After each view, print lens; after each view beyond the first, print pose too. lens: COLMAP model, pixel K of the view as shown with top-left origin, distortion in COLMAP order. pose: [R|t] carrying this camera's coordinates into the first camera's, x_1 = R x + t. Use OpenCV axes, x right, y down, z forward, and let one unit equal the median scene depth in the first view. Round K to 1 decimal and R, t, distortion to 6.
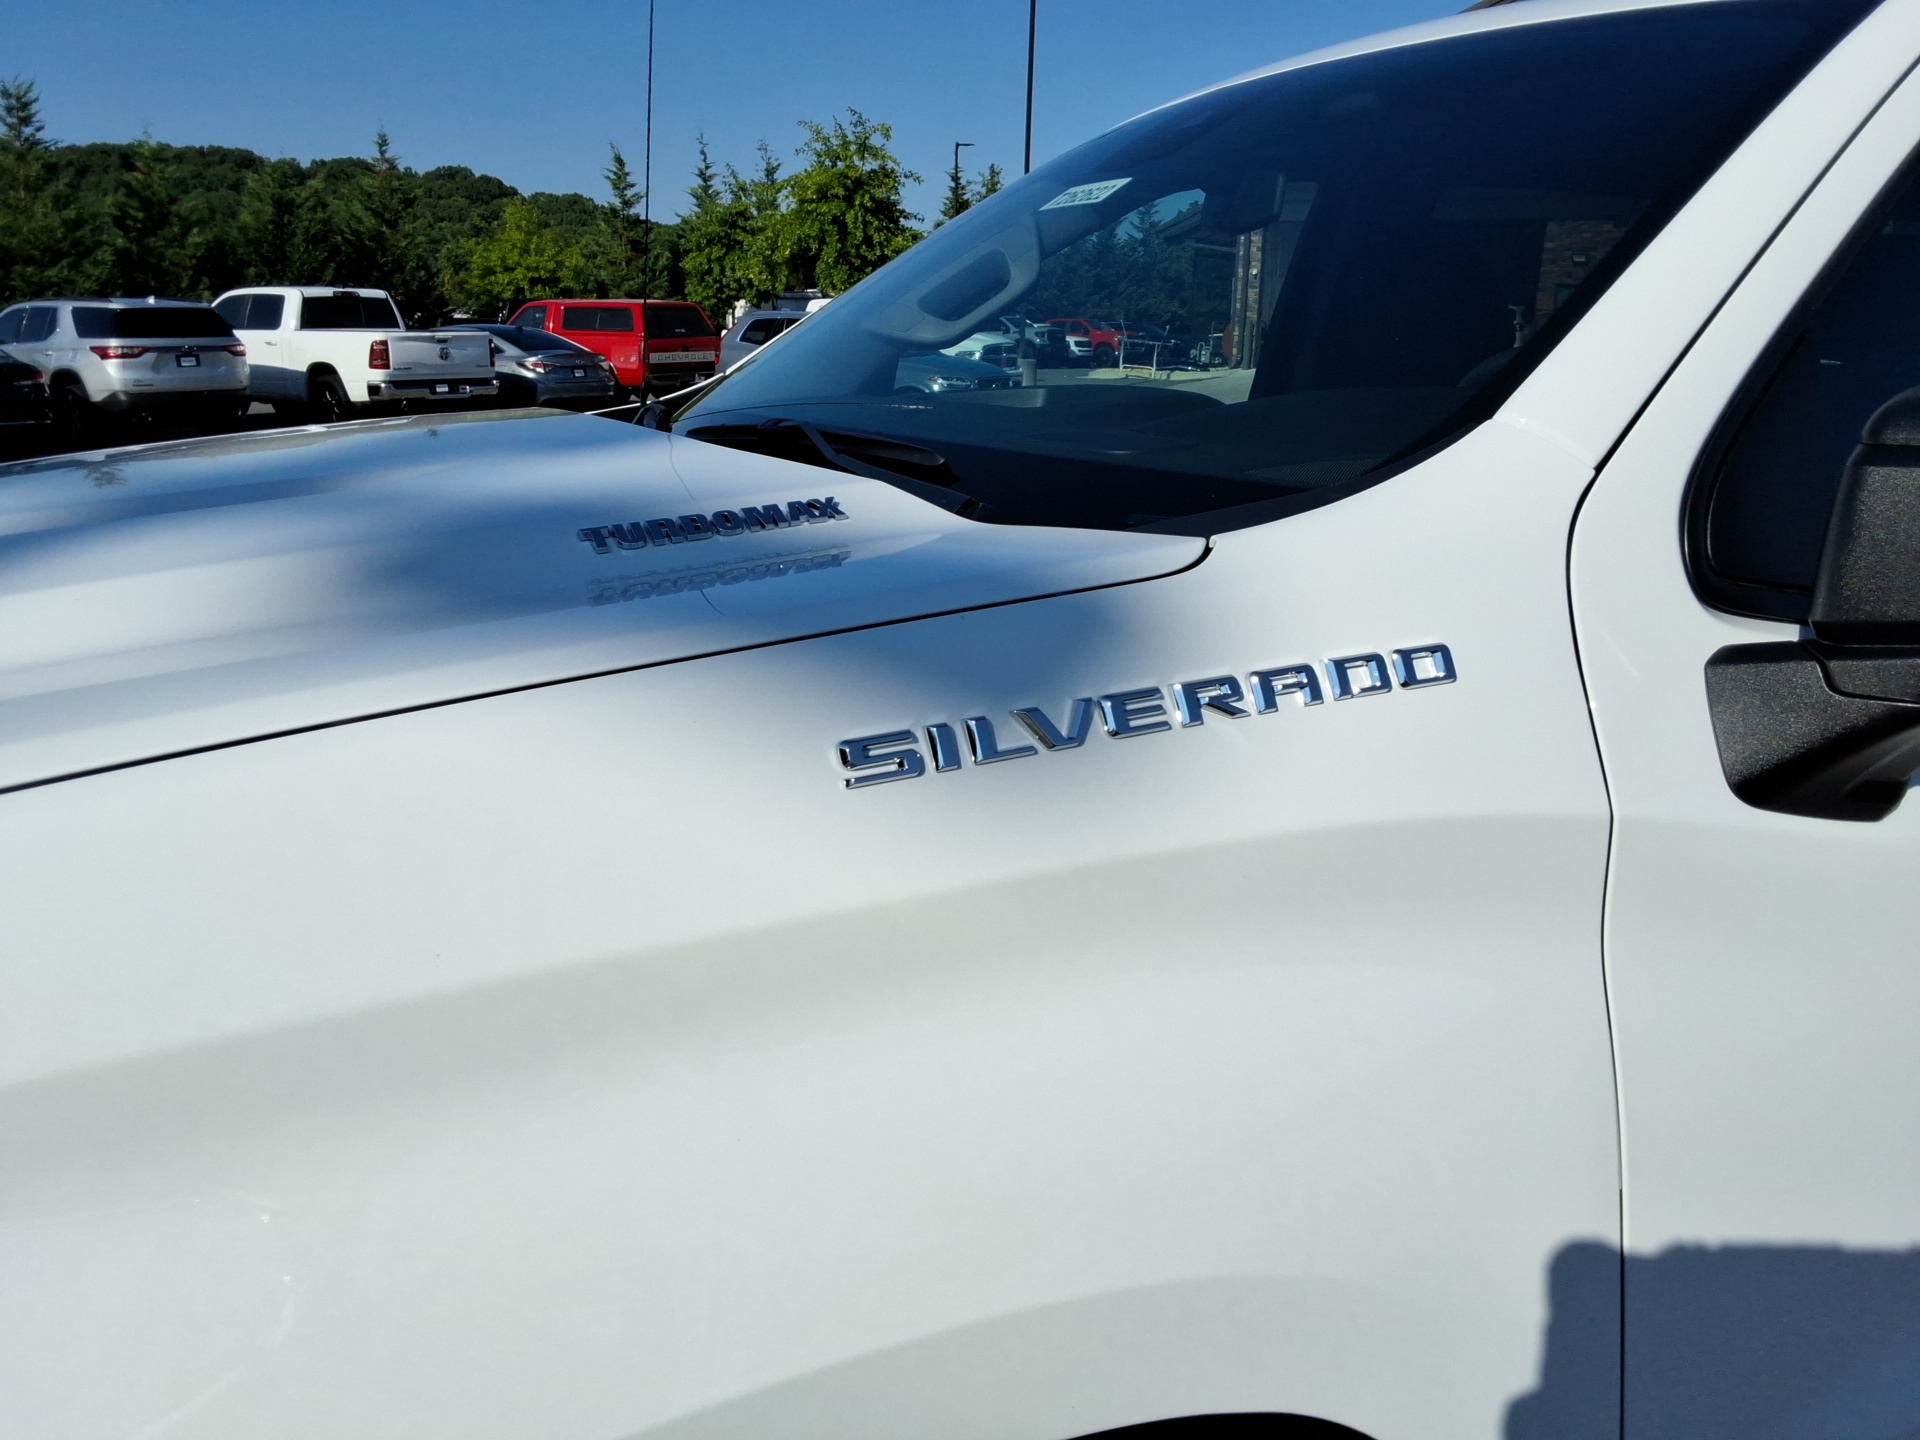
lens RADIAL K [[1543.0, 0, 992.0], [0, 1543.0, 737.4], [0, 0, 1]] dist [0.104904, -0.165555]
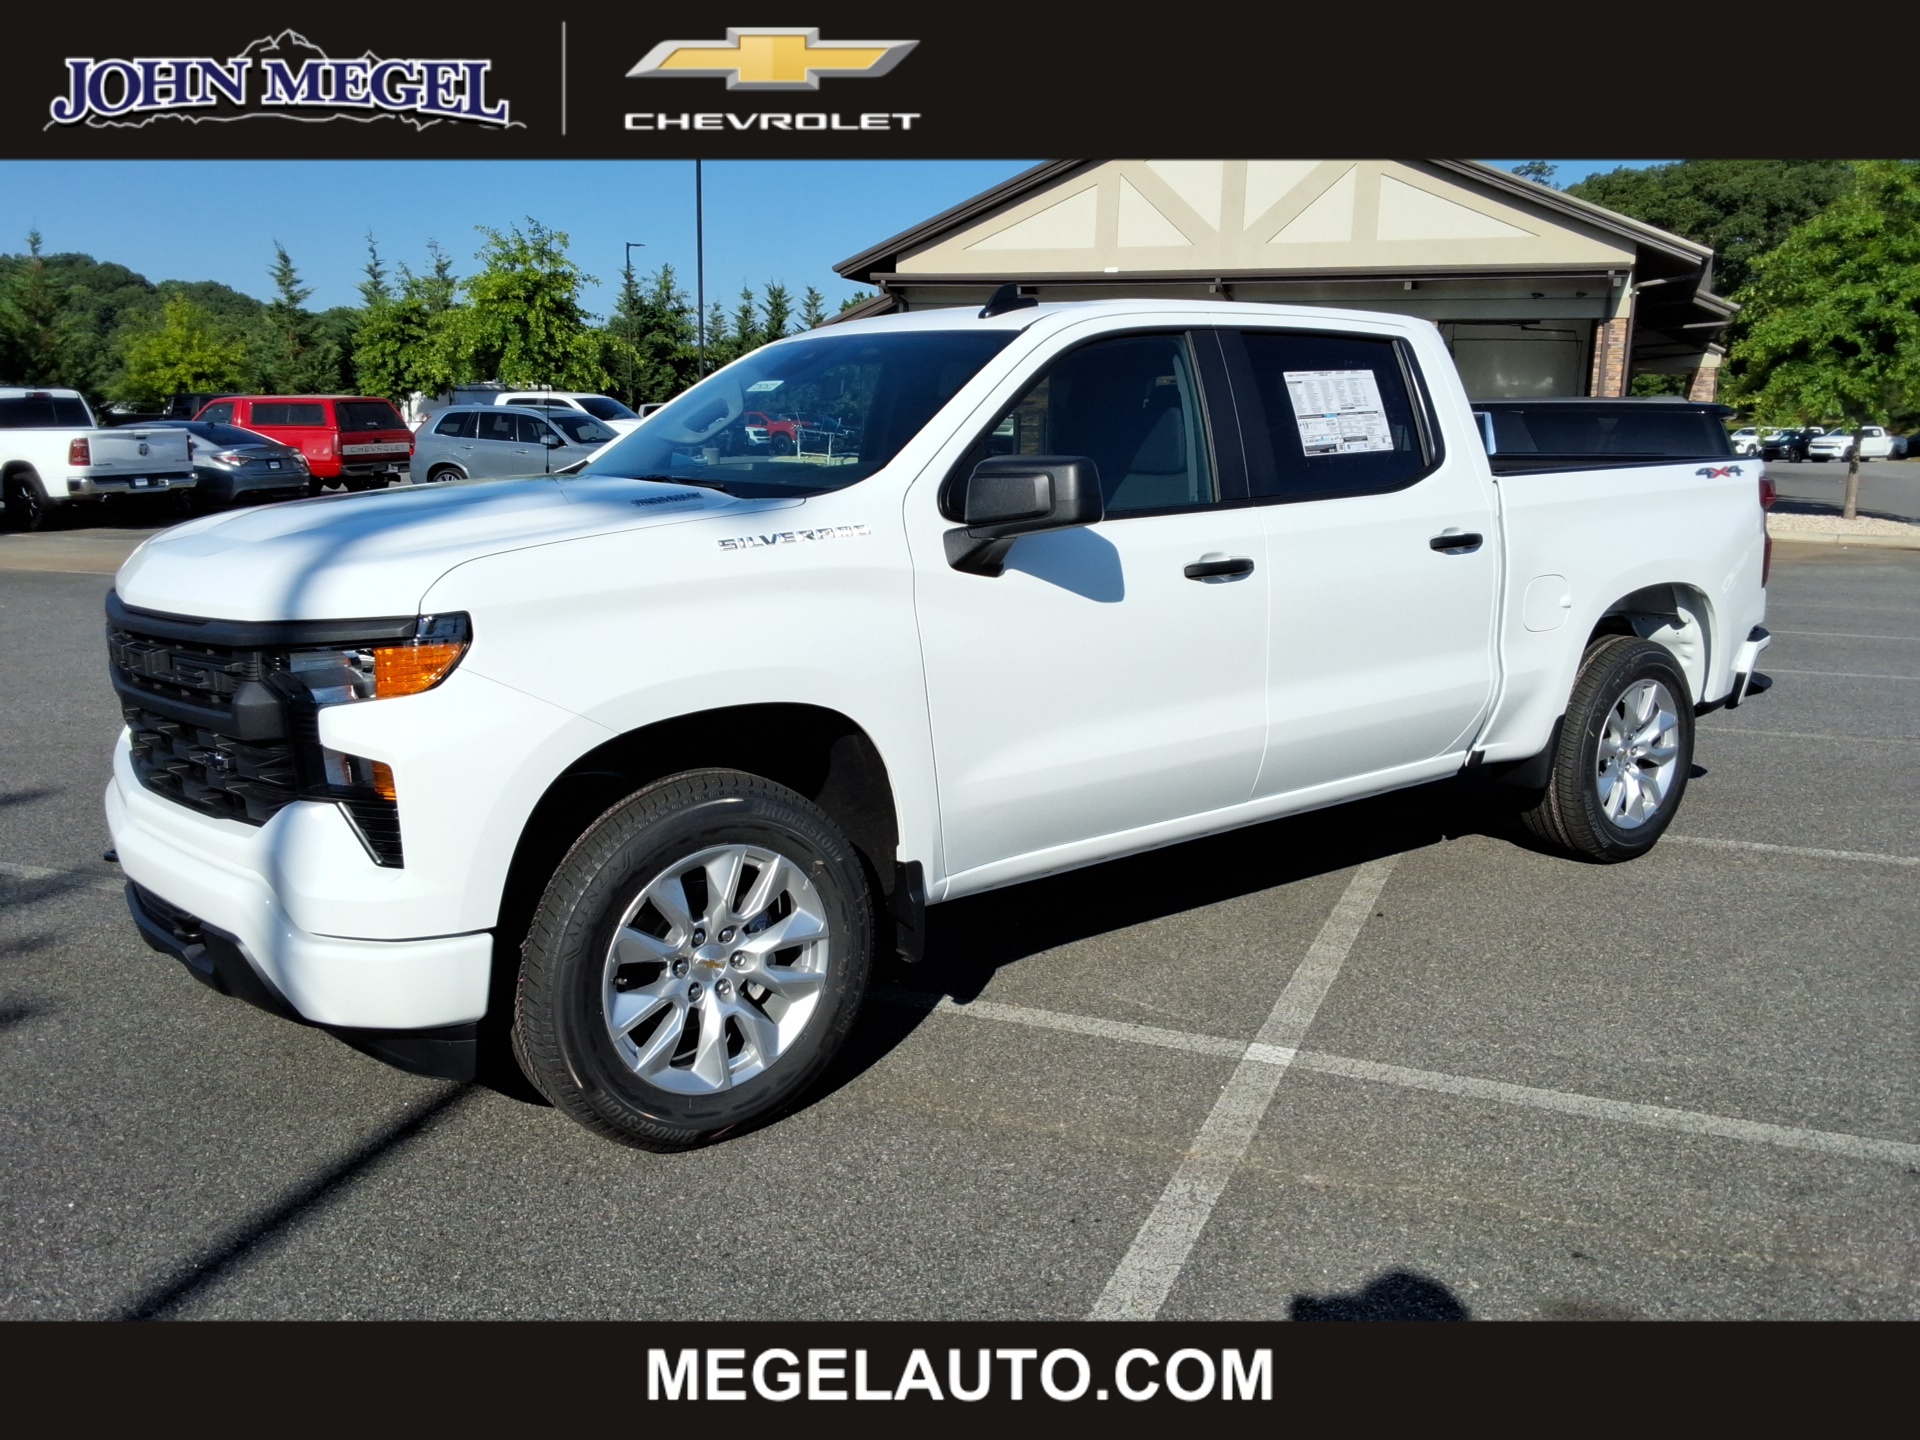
lens RADIAL K [[1543.0, 0, 993.2], [0, 1543.0, 711.2], [0, 0, 1]] dist [0.104904, -0.165555]
pose [[0.979403, -0.048055, 0.196112, -0.004673], [0.061335, 0.996177, -0.062211, 0.018096], [-0.192373, 0.072958, 0.978606, -0.076440]]
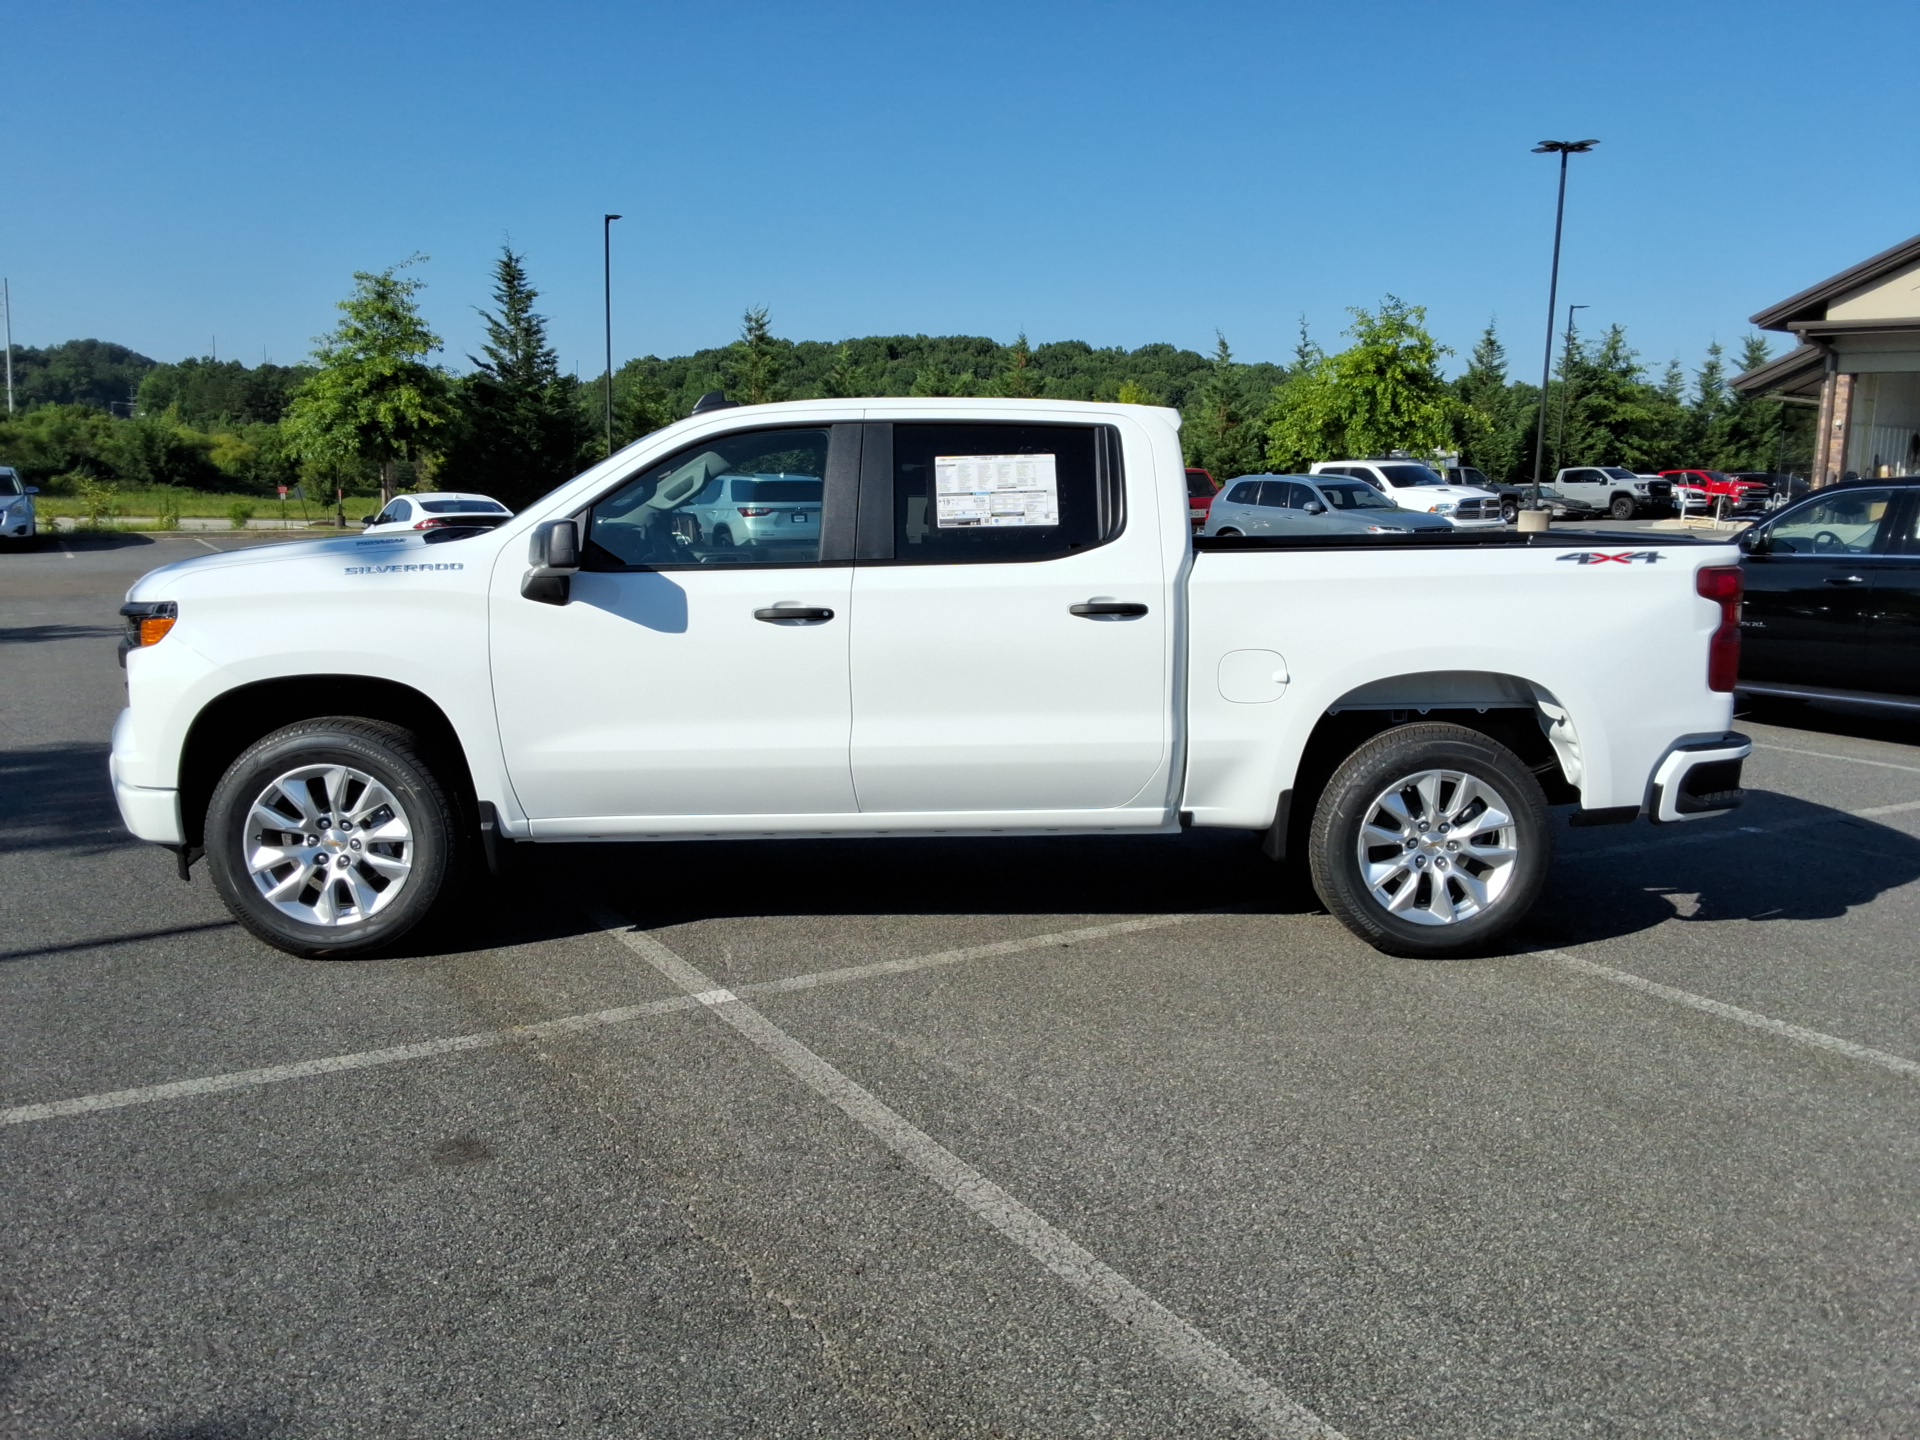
lens RADIAL K [[1543.0, 0, 978.0], [0, 1543.0, 723.0], [0, 0, 1]] dist [0.104904, -0.165555]
pose [[0.907242, 0.056574, -0.416788, 0.120052], [-0.099777, 0.991576, -0.082594, 0.021719], [0.408604, 0.116519, 0.905244, -0.090243]]
